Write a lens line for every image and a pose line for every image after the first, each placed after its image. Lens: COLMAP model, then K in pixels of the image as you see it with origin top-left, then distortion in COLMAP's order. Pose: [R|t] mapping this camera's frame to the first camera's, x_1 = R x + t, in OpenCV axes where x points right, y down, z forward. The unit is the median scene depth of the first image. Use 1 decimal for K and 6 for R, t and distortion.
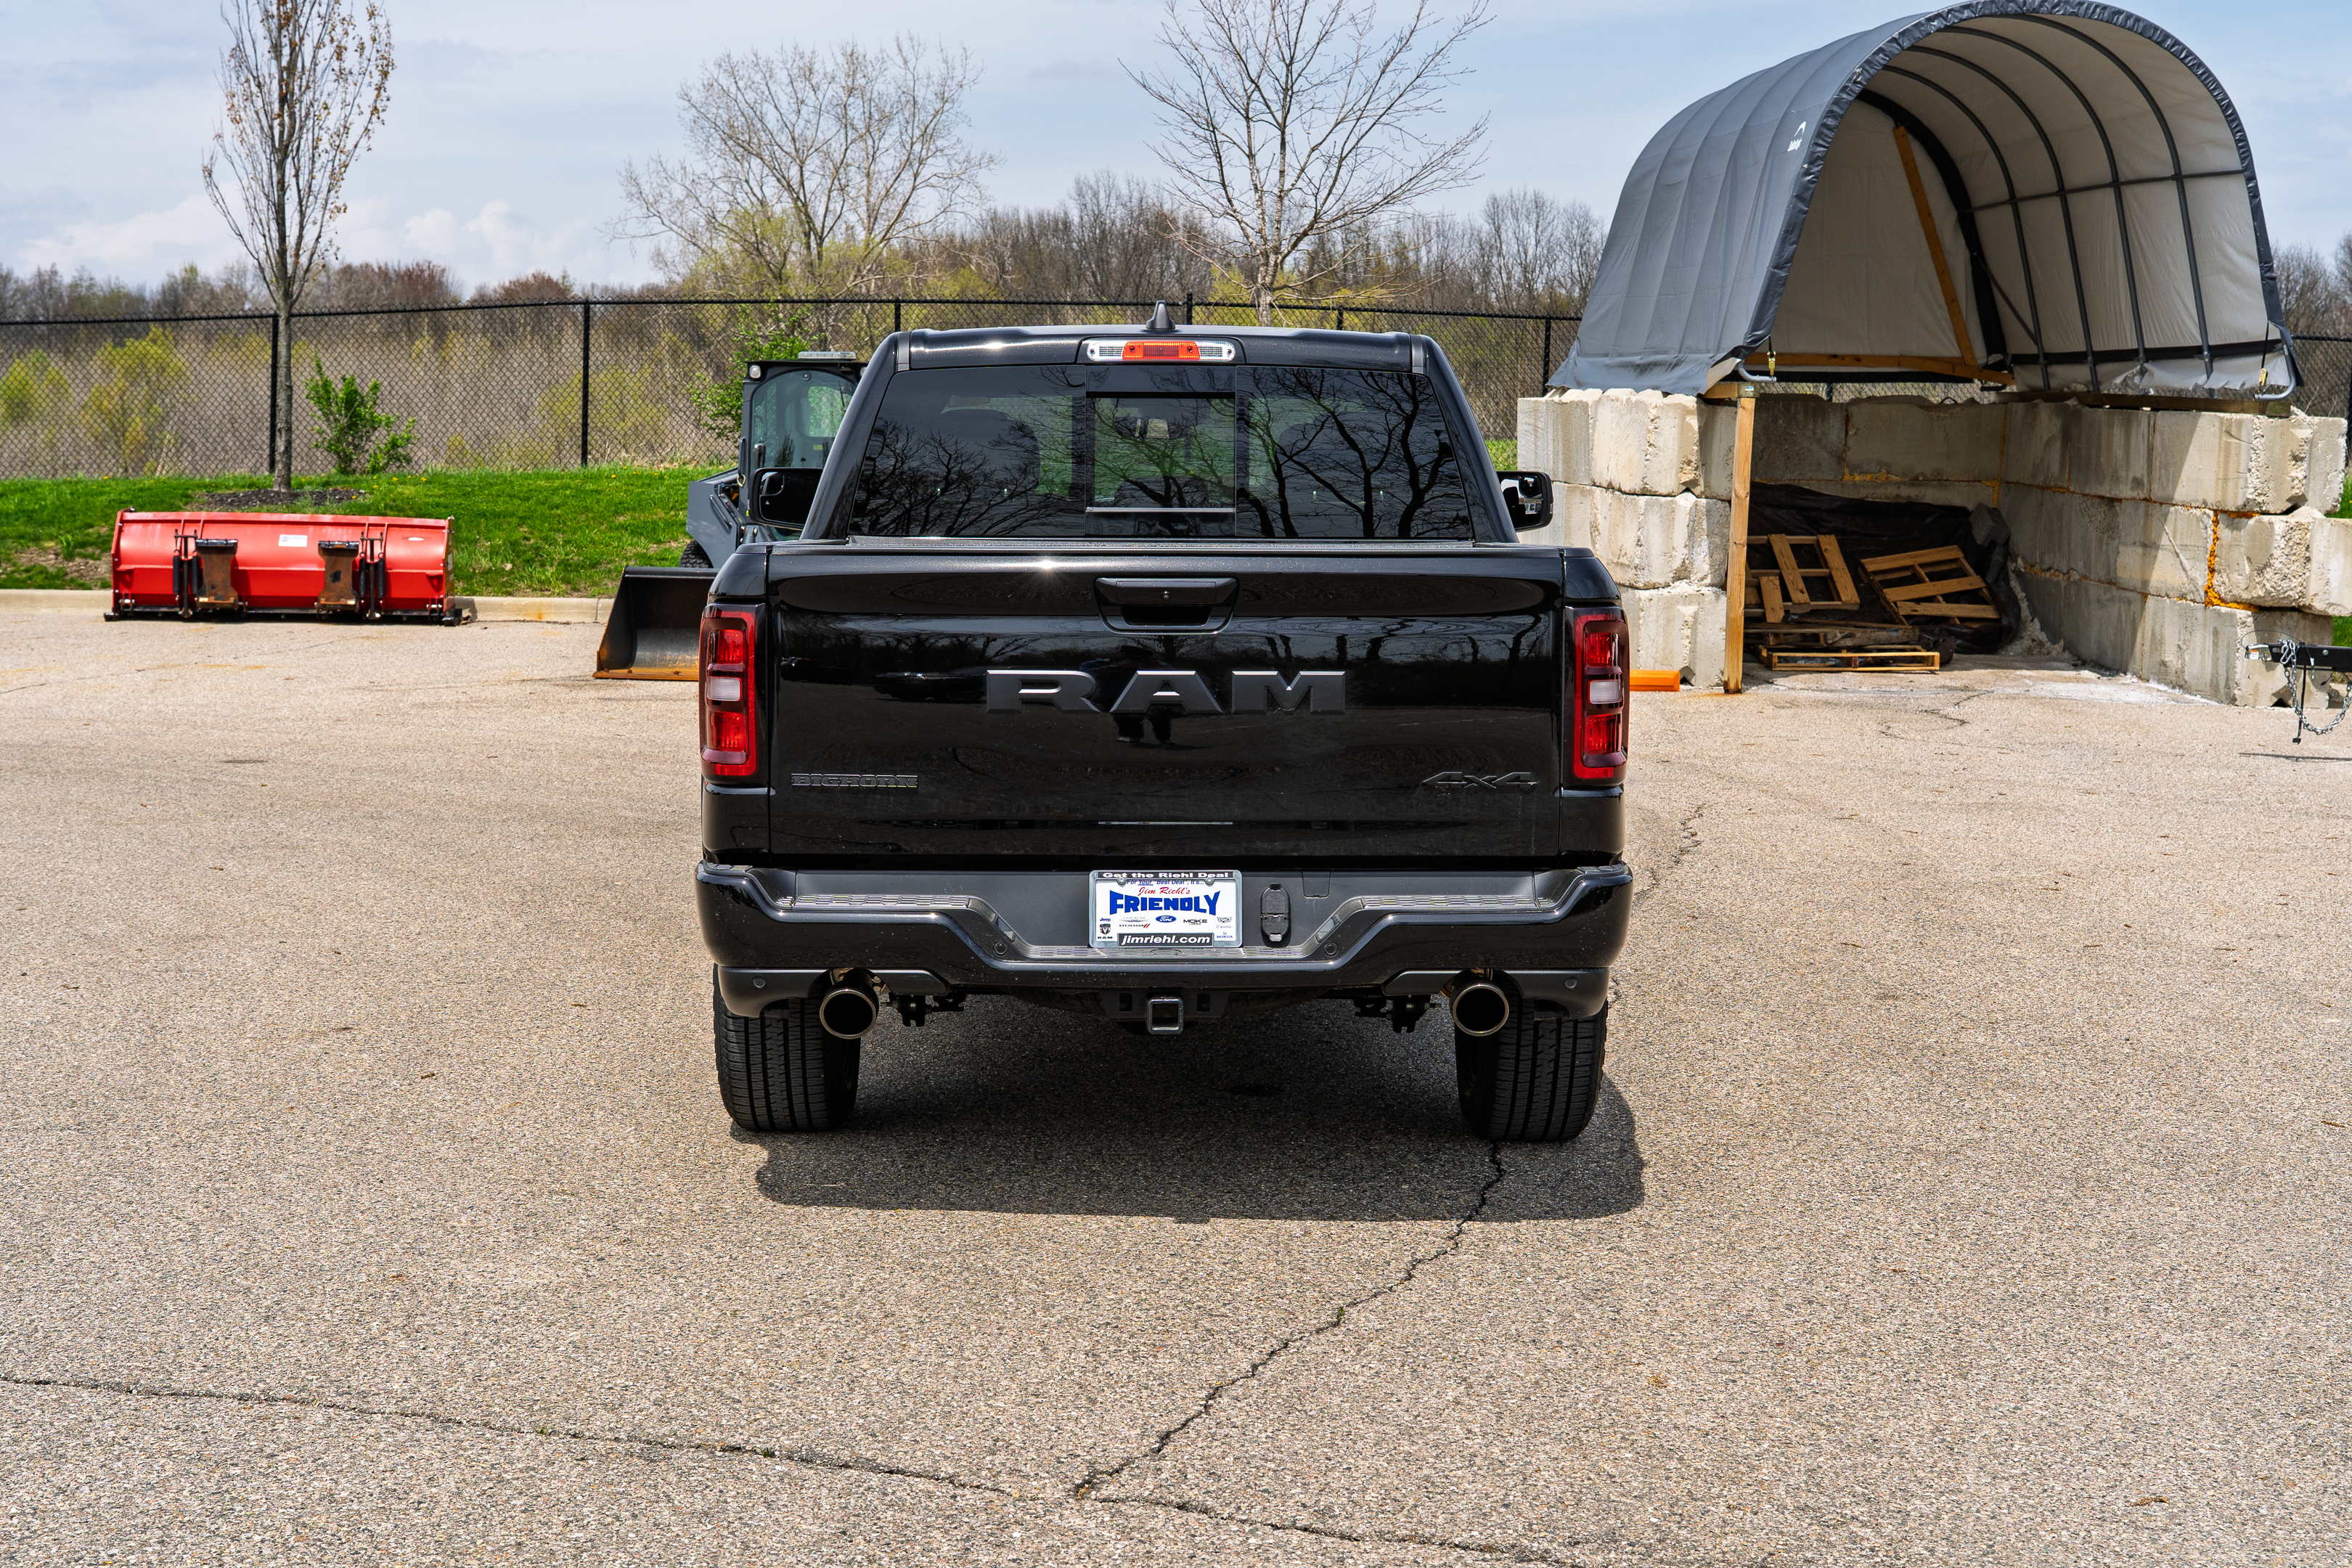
lens RADIAL K [[3548.2, 0, 1162.0], [0, 3548.2, 778.3], [0, 0, 1]] dist [0.011384, 0.038577]
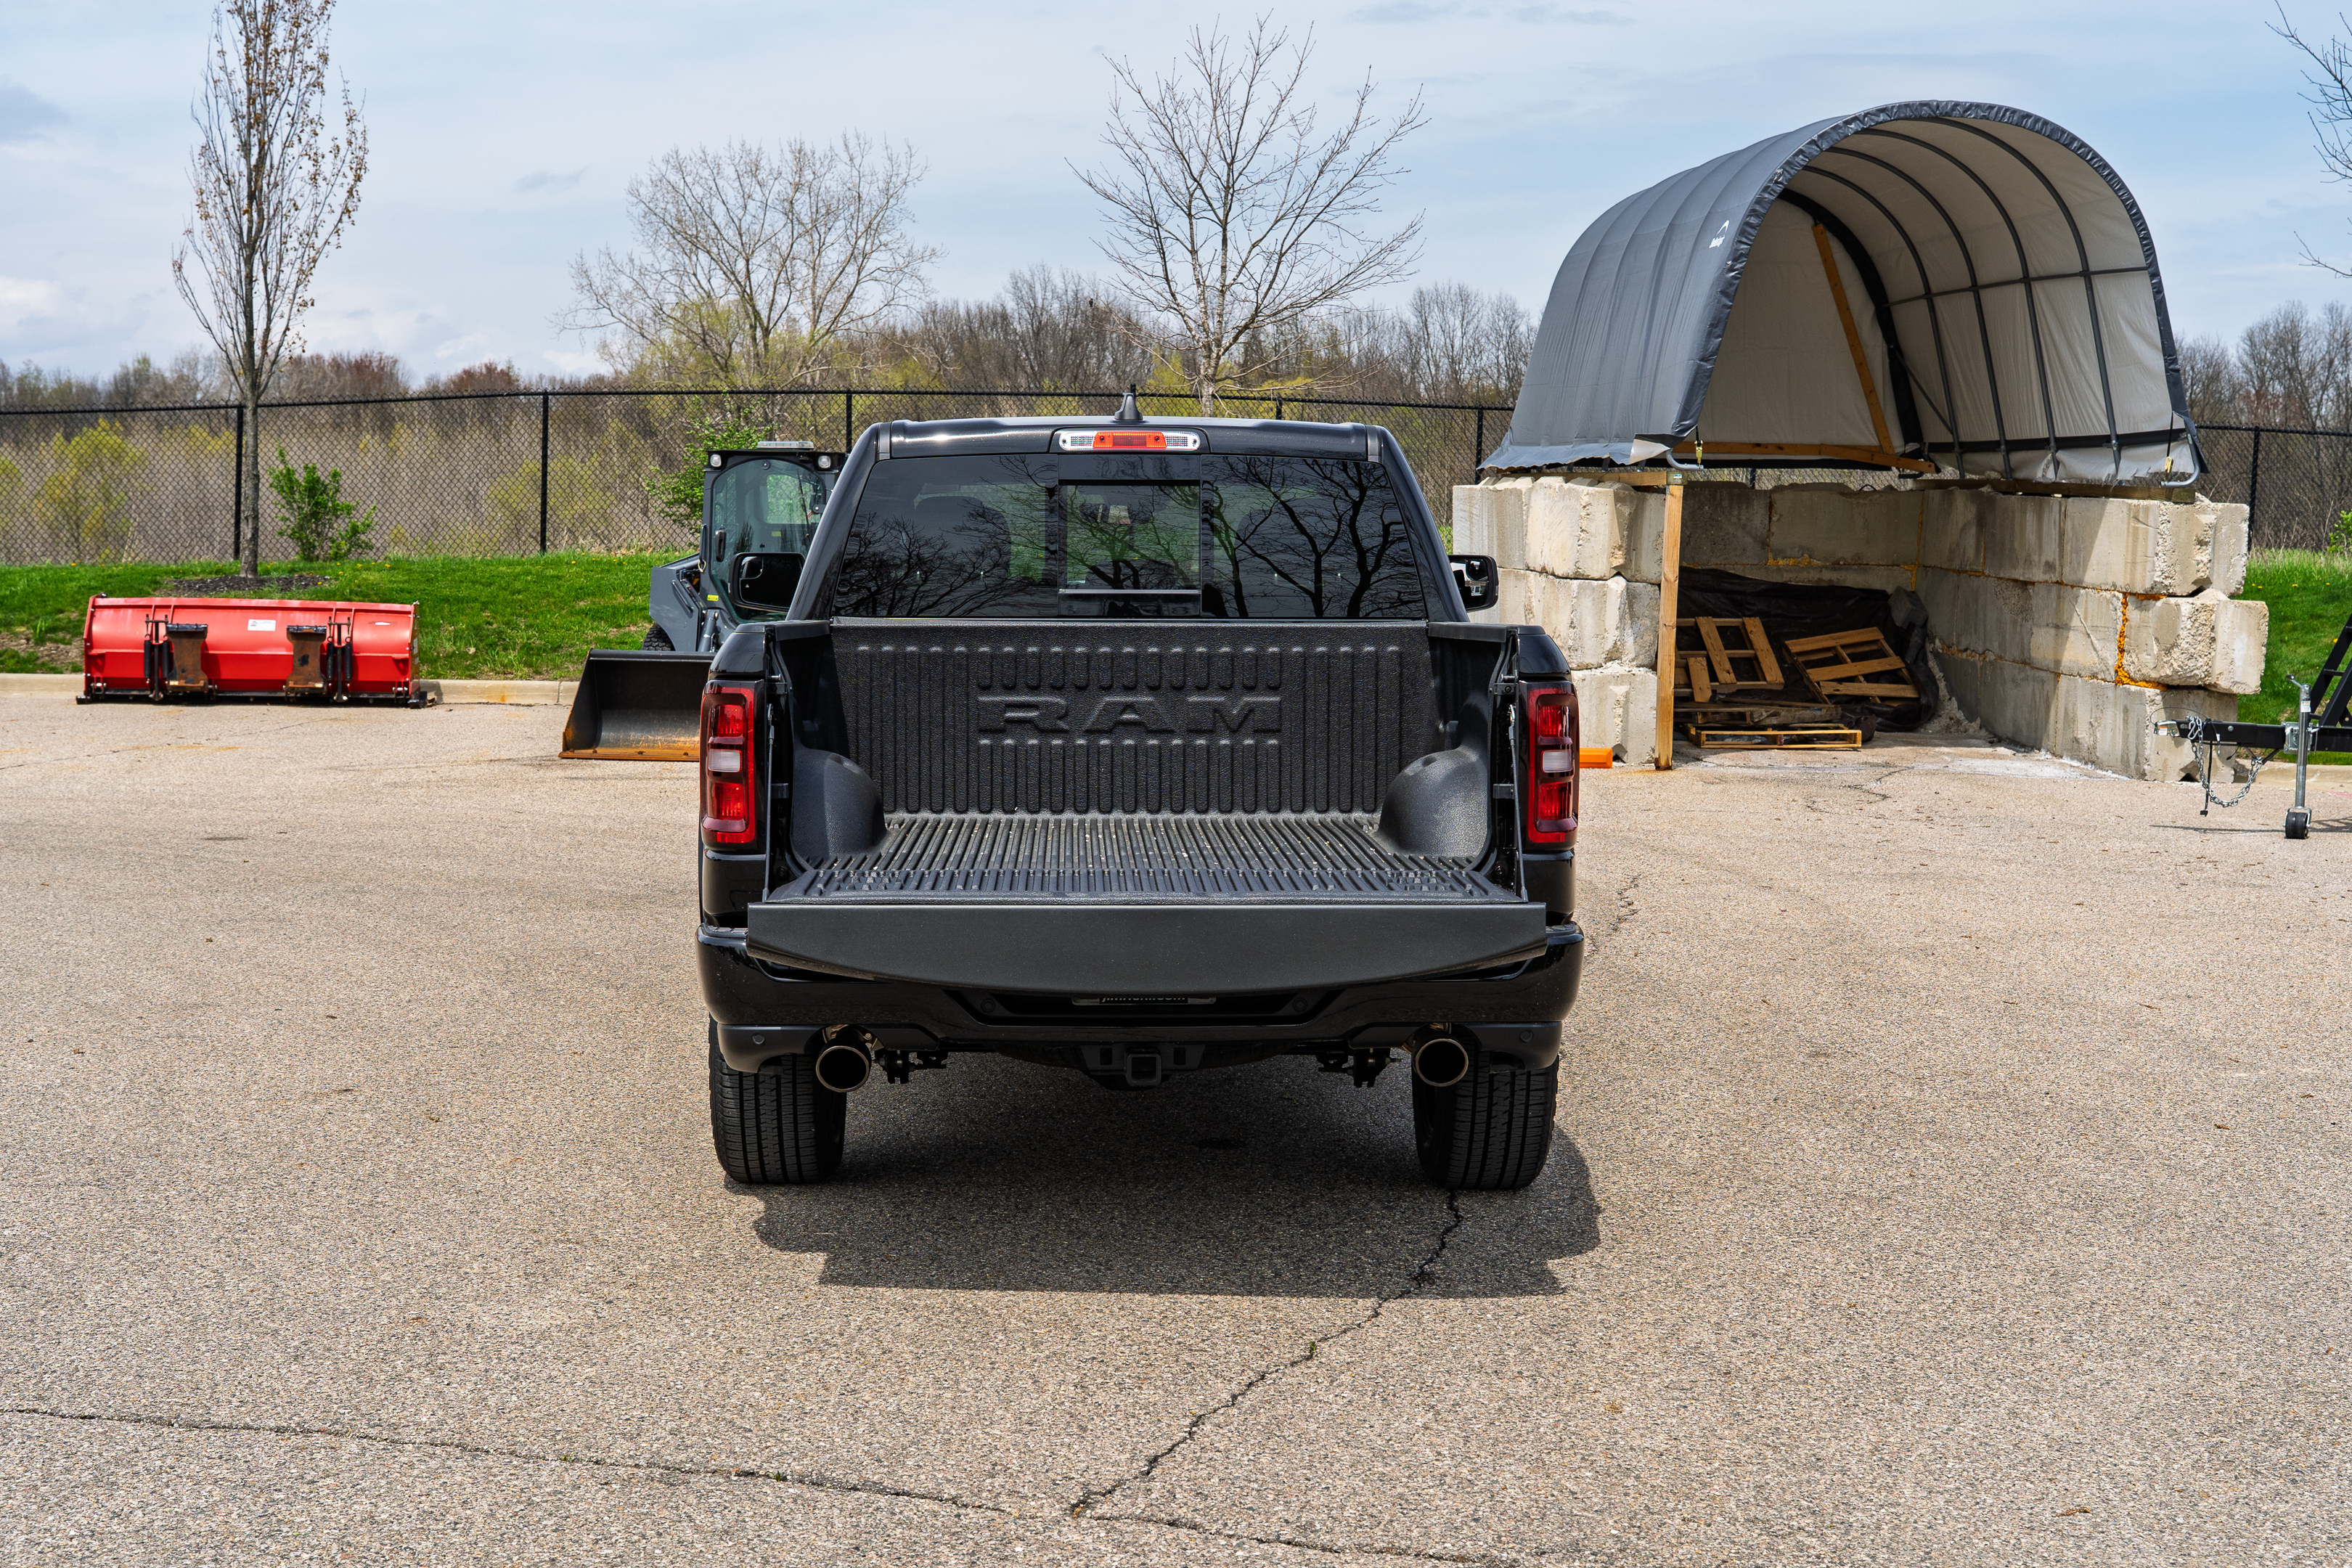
lens RADIAL K [[3482.3, 0, 1176.0], [0, 3482.3, 784.0], [0, 0, 1]] dist [0.006062, 0.034952]
pose [[0.999749, -0.002717, 0.022232, -0.008865], [0.003192, 0.999767, -0.021334, 0.003136], [-0.022169, 0.021400, 0.999525, -0.027665]]
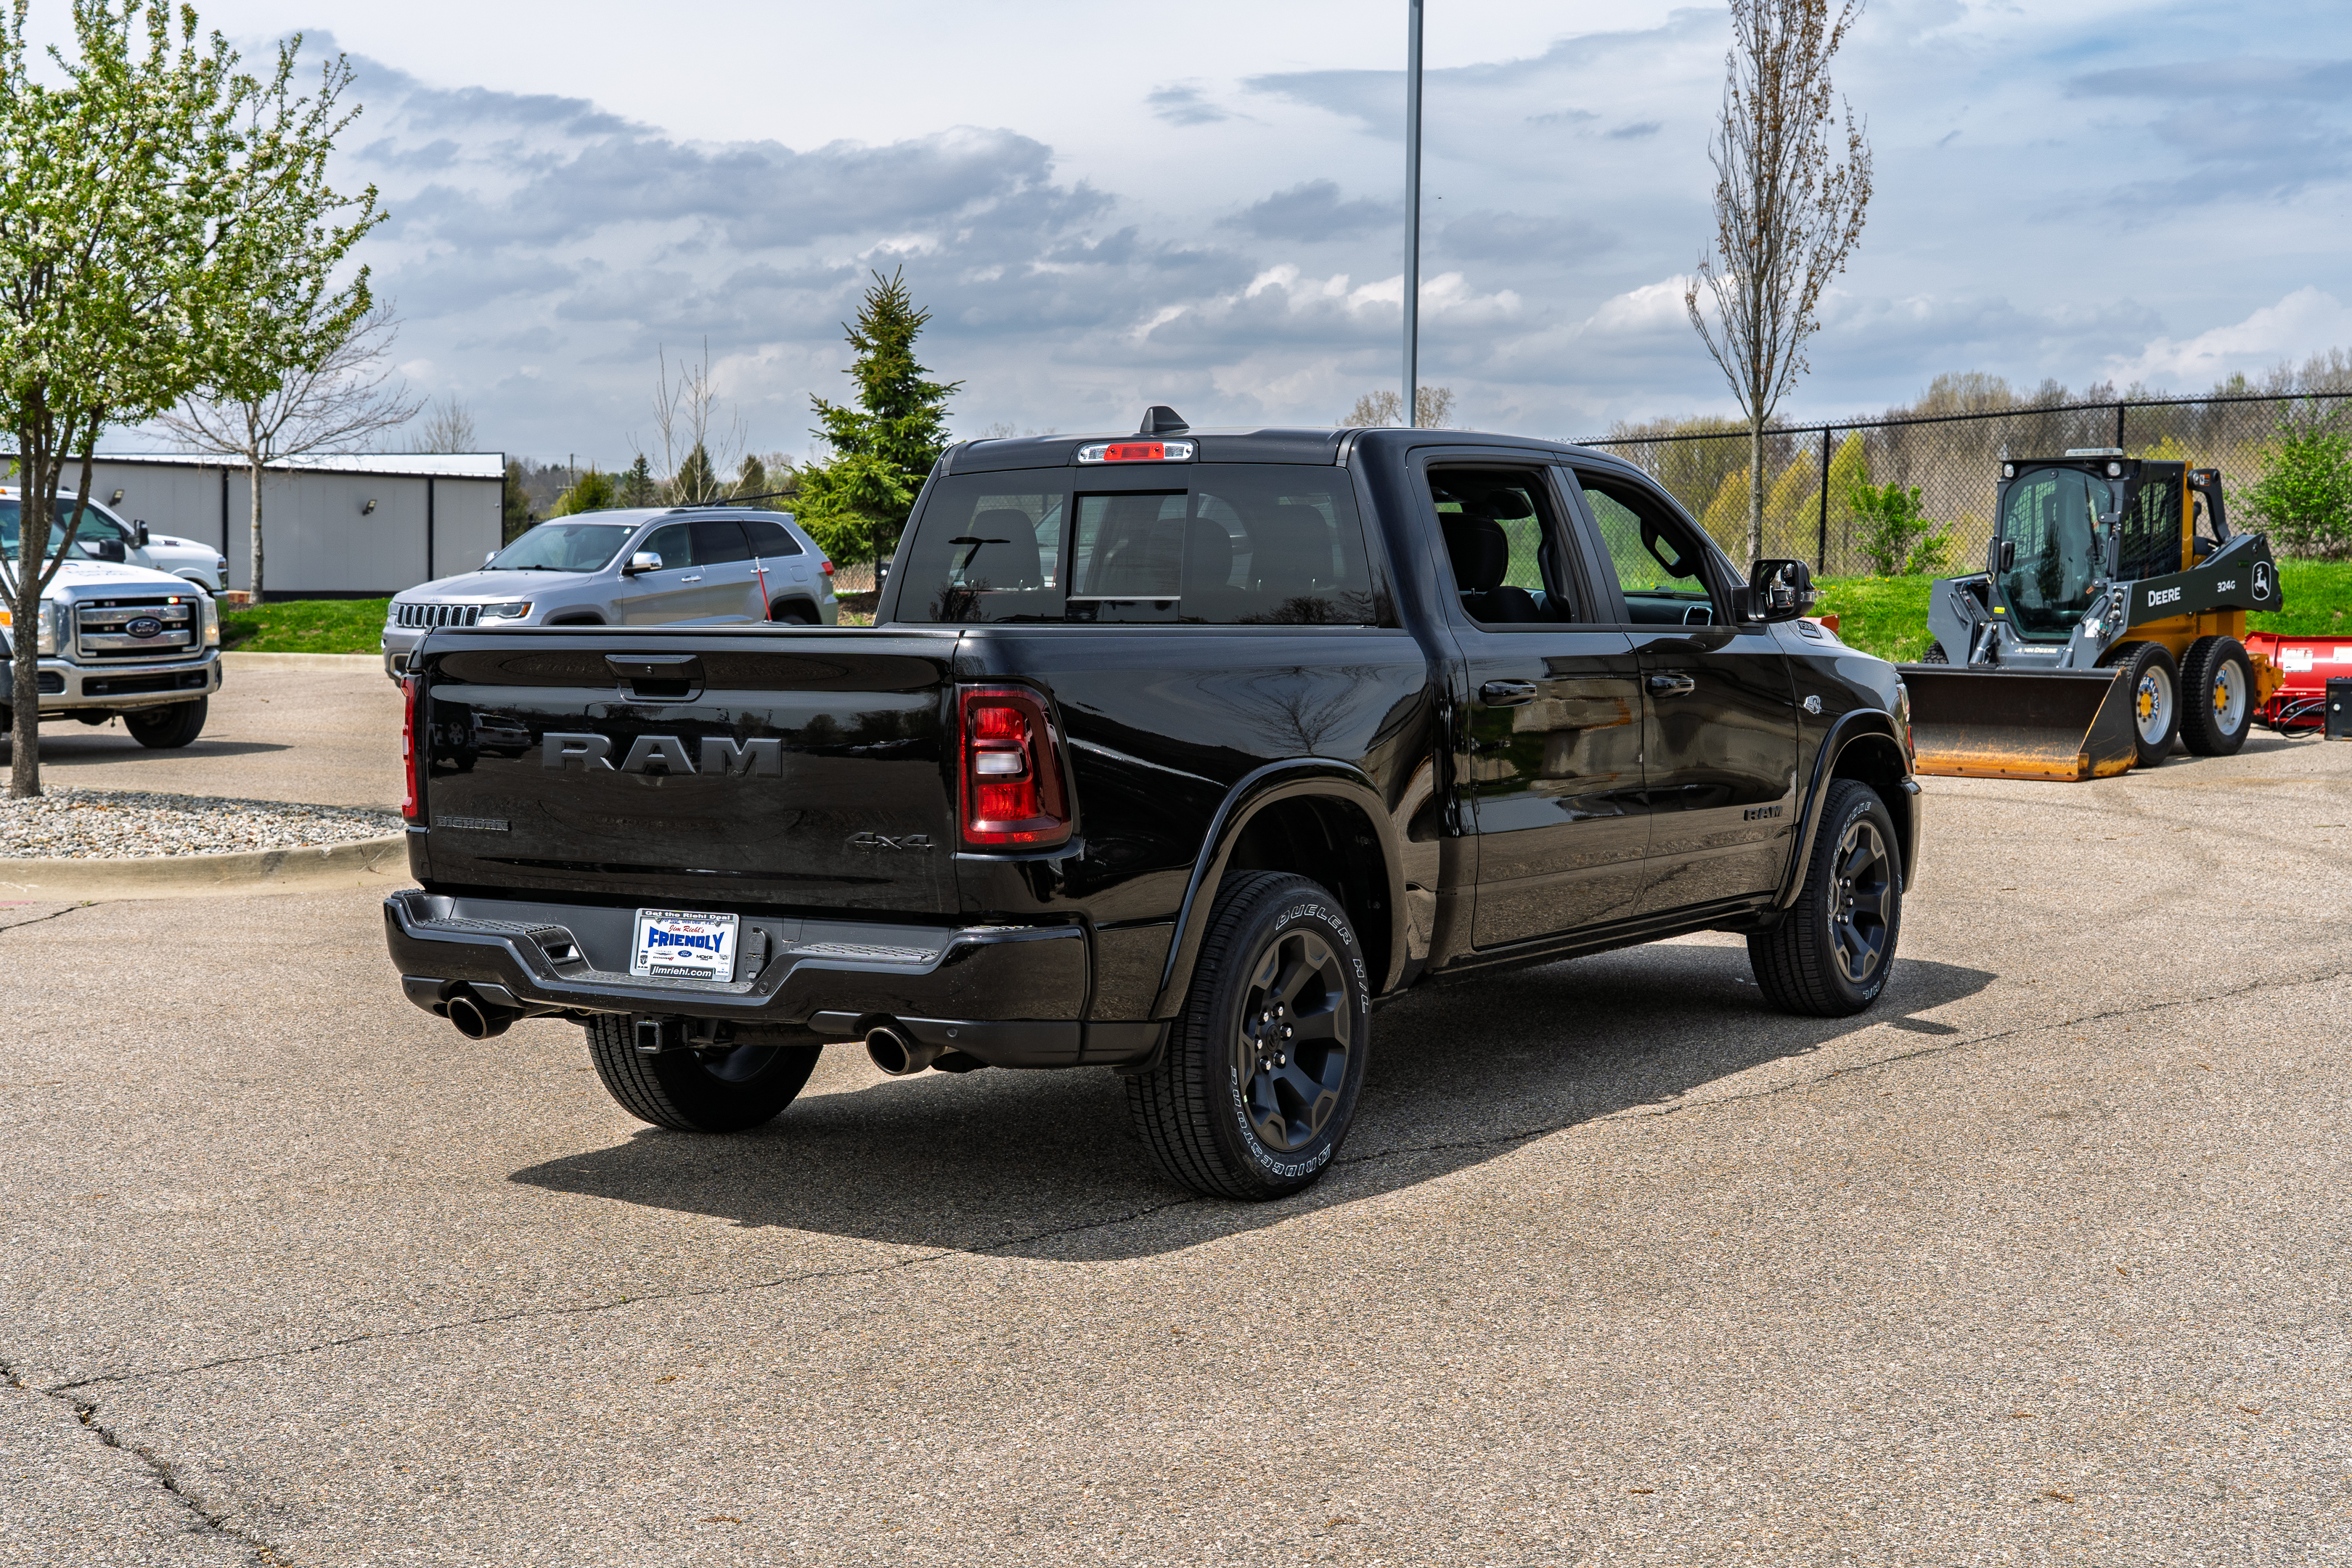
lens RADIAL K [[3433.2, 0, 1176.0], [0, 3433.2, 784.0], [0, 0, 1]] dist [0.027862, 0.123182]
pose [[0.834268, 0.024456, -0.550816, 0.543271], [-0.038899, 0.999137, -0.014555, -0.003623], [0.549985, 0.033569, 0.834500, 0.120137]]
